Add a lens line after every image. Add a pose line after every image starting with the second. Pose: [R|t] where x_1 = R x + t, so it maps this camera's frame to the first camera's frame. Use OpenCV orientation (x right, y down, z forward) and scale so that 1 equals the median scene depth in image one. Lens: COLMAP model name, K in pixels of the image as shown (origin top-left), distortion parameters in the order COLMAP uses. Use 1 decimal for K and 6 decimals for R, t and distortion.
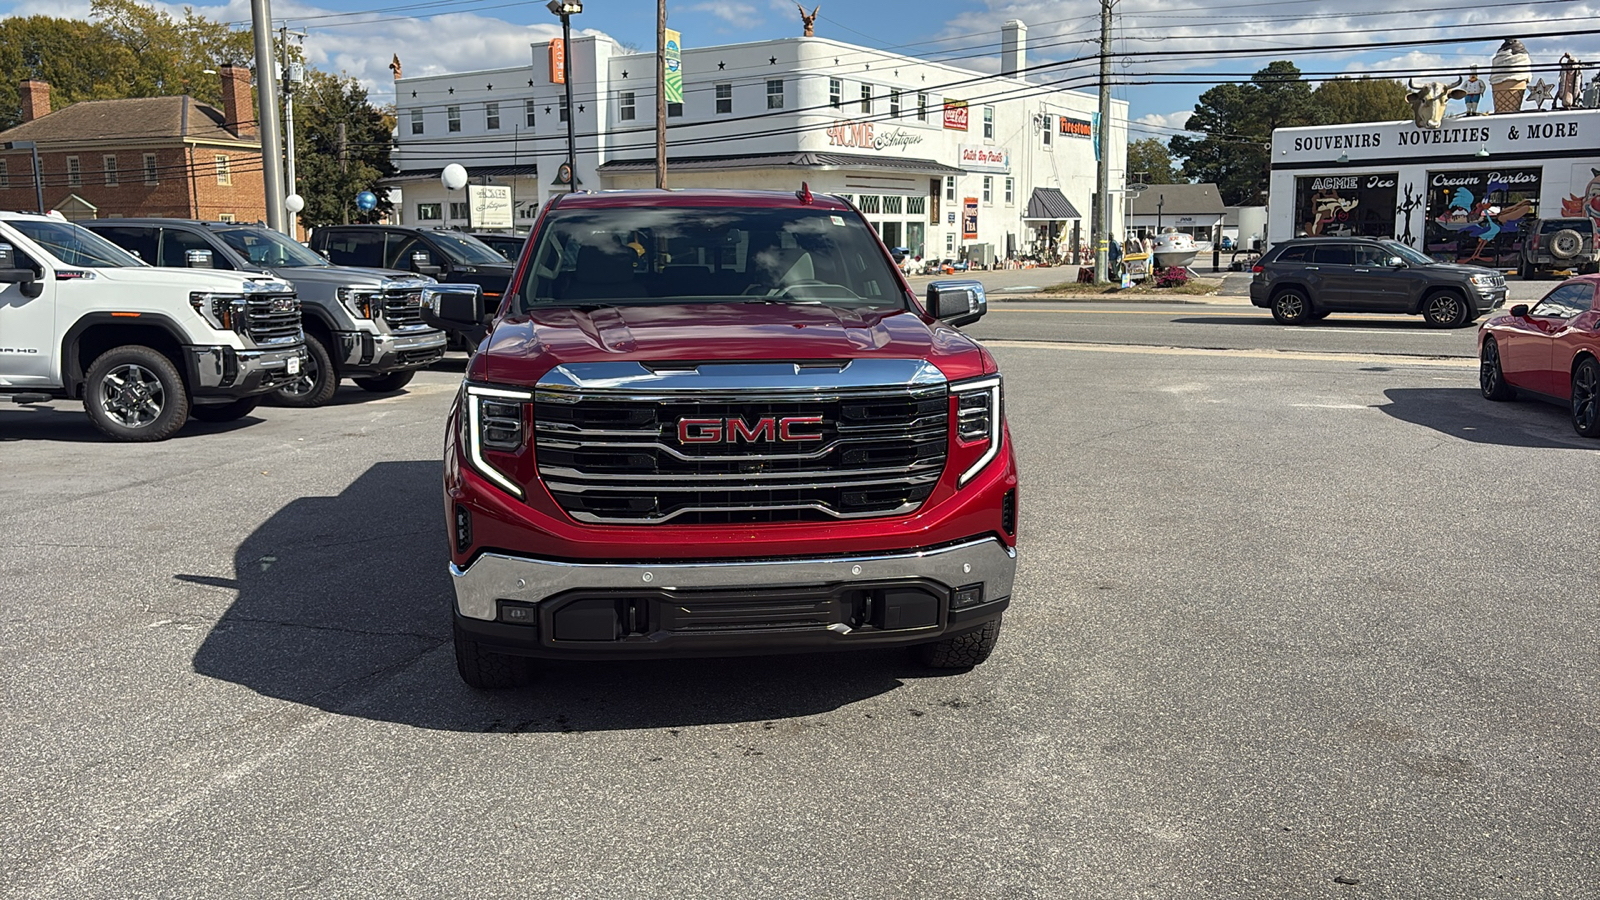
lens RADIAL K [[1461.6, 0, 803.2], [0, 1461.6, 469.7], [0, 0, 1]] dist [0.010322, 0.013669]
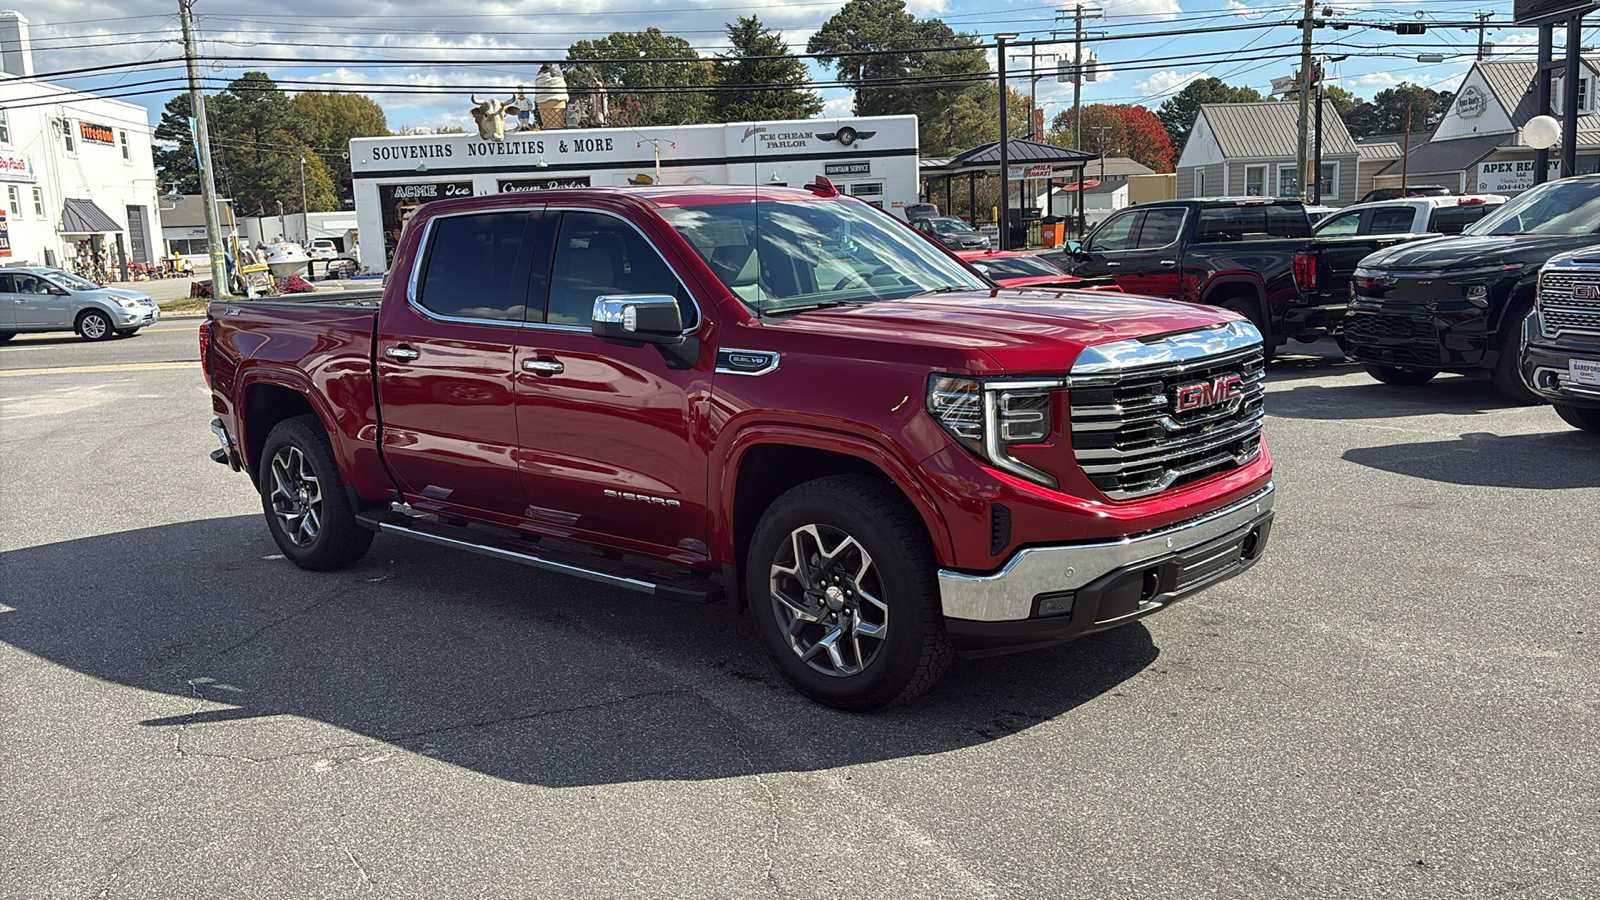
lens RADIAL K [[1429.4, 0, 800.0], [0, 1429.4, 450.0], [0, 0, 1]] dist [0.029283, 0.003477]
pose [[0.759064, -0.125080, 0.638887, -0.109209], [0.135948, 0.990188, 0.032337, -0.007024], [-0.636663, 0.062310, 0.768620, 0.042073]]
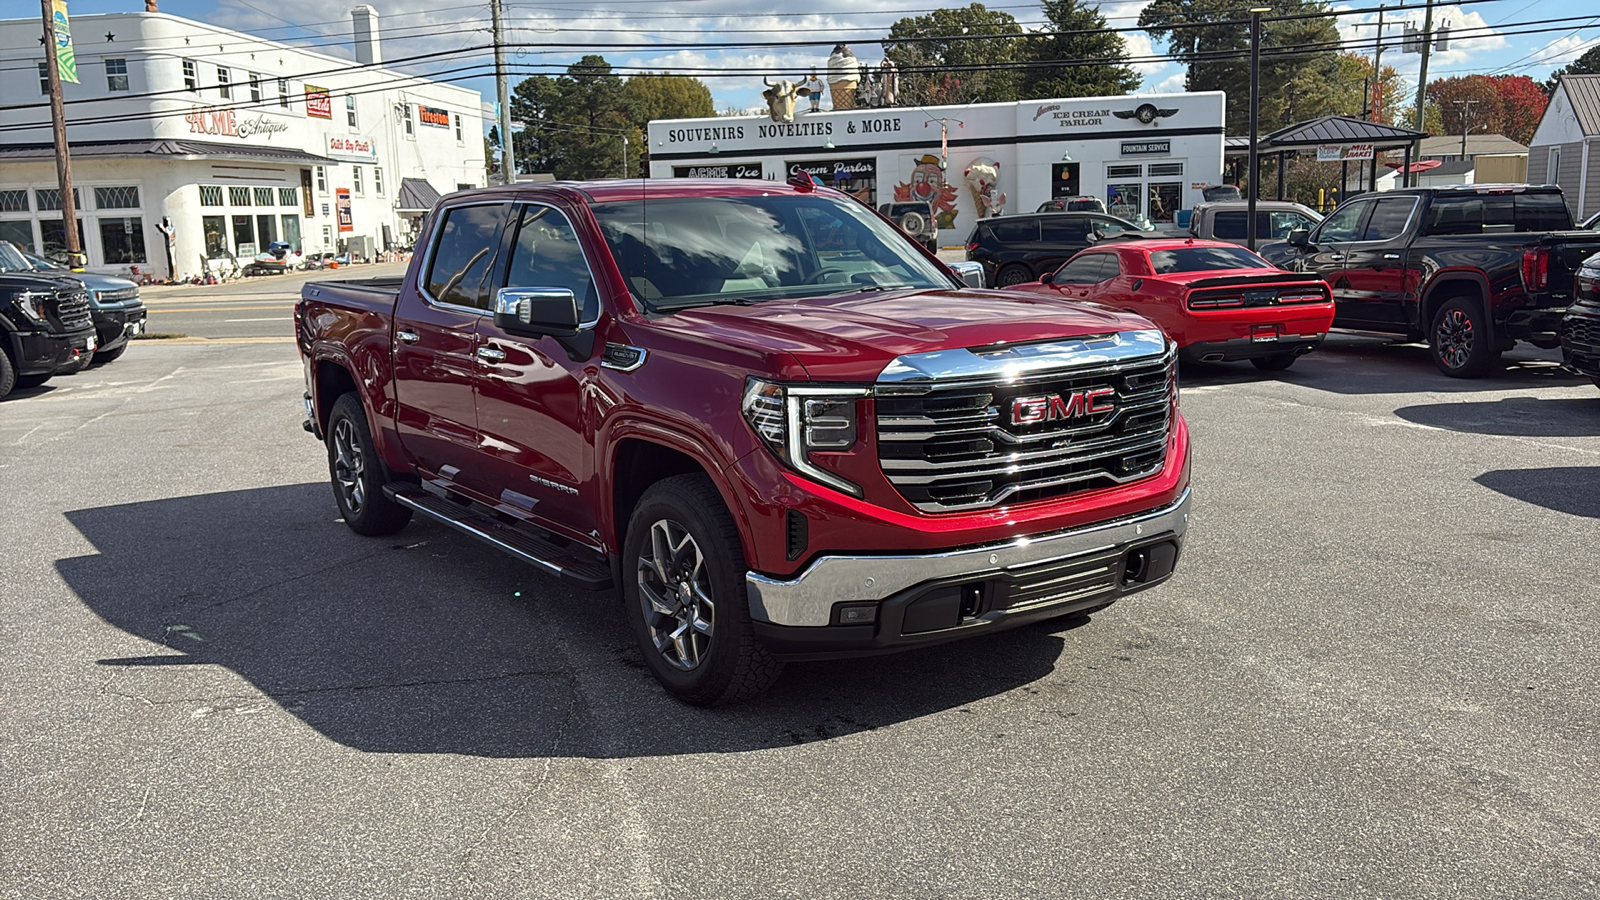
lens RADIAL K [[1441.9, 0, 803.2], [0, 1441.9, 465.8], [0, 0, 1]] dist [0.065735, -0.098747]
pose [[0.887460, -0.098608, 0.450213, -0.076585], [0.095920, 0.994971, 0.028847, -0.003752], [-0.450794, 0.017583, 0.892455, 0.017821]]
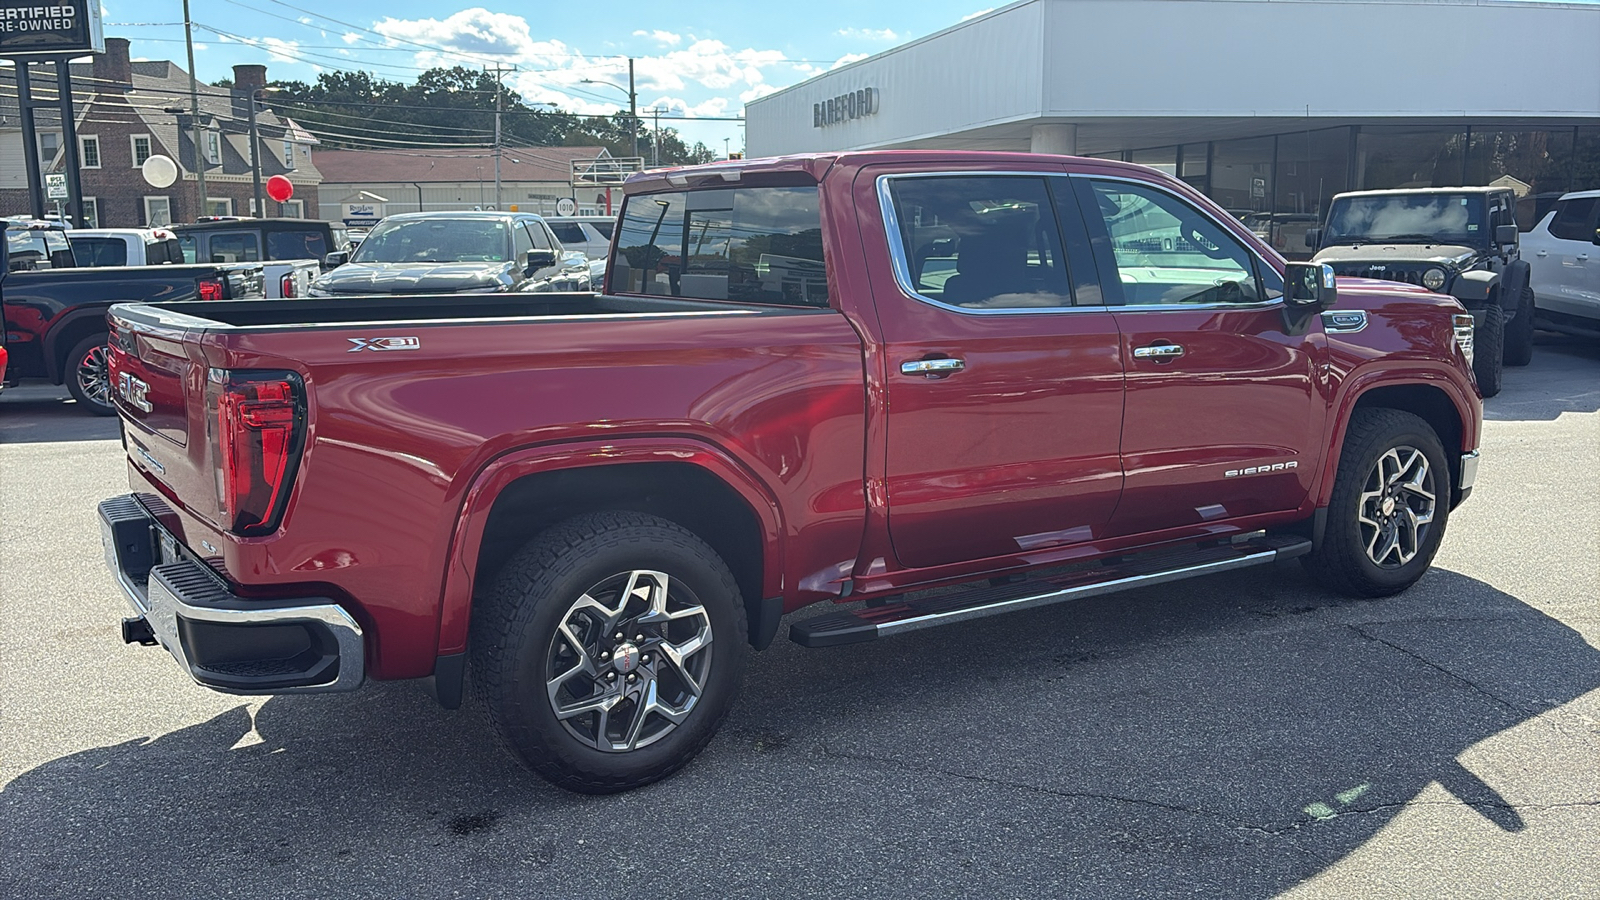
lens RADIAL K [[1361.3, 0, 800.0], [0, 1361.3, 450.0], [0, 0, 1]] dist [0.024115, 0.003165]
pose [[-0.445005, -0.132090, 0.885733, -0.130368], [0.154303, 0.962960, 0.221131, -0.037649], [-0.882135, 0.235076, -0.408140, 0.248124]]
